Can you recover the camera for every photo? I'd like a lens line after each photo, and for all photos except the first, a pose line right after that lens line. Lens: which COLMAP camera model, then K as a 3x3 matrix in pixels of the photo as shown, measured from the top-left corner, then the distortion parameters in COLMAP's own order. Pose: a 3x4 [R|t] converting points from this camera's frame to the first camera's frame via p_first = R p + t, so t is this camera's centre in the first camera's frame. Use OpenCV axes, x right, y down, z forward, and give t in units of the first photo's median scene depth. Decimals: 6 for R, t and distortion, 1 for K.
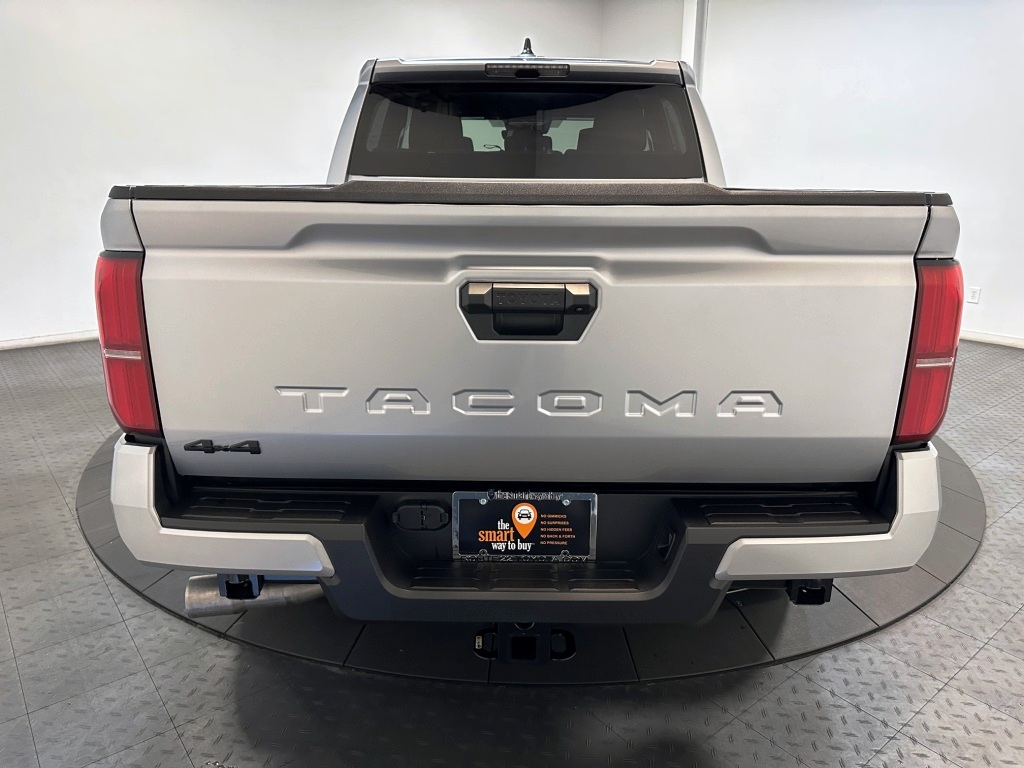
lens RADIAL K [[697.3, 0, 512.5], [0, 697.3, 377.6], [0, 0, 1]] dist [0.172964, -0.349750]
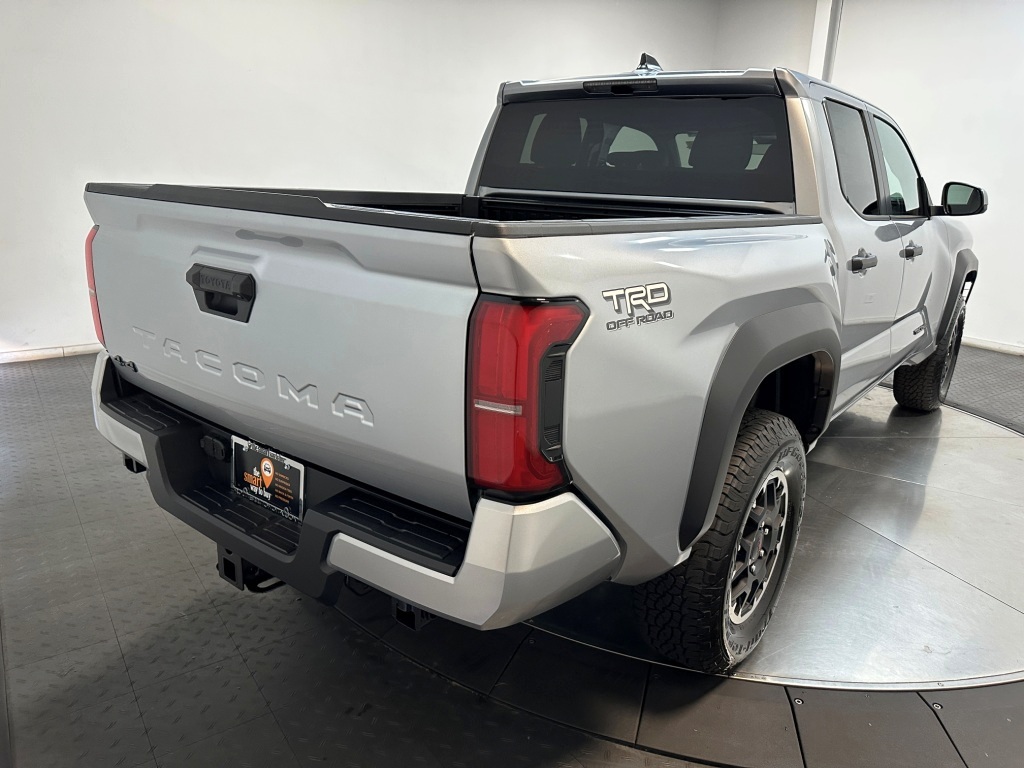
lens RADIAL K [[713.8, 0, 512.0], [0, 713.8, 384.0], [0, 0, 1]] dist [0.089154, -0.159642]
pose [[0.795142, 0.195454, -0.574062, 1.020174], [-0.201553, 0.977998, 0.053810, -0.094076], [0.571949, 0.072917, 0.817042, 0.228625]]
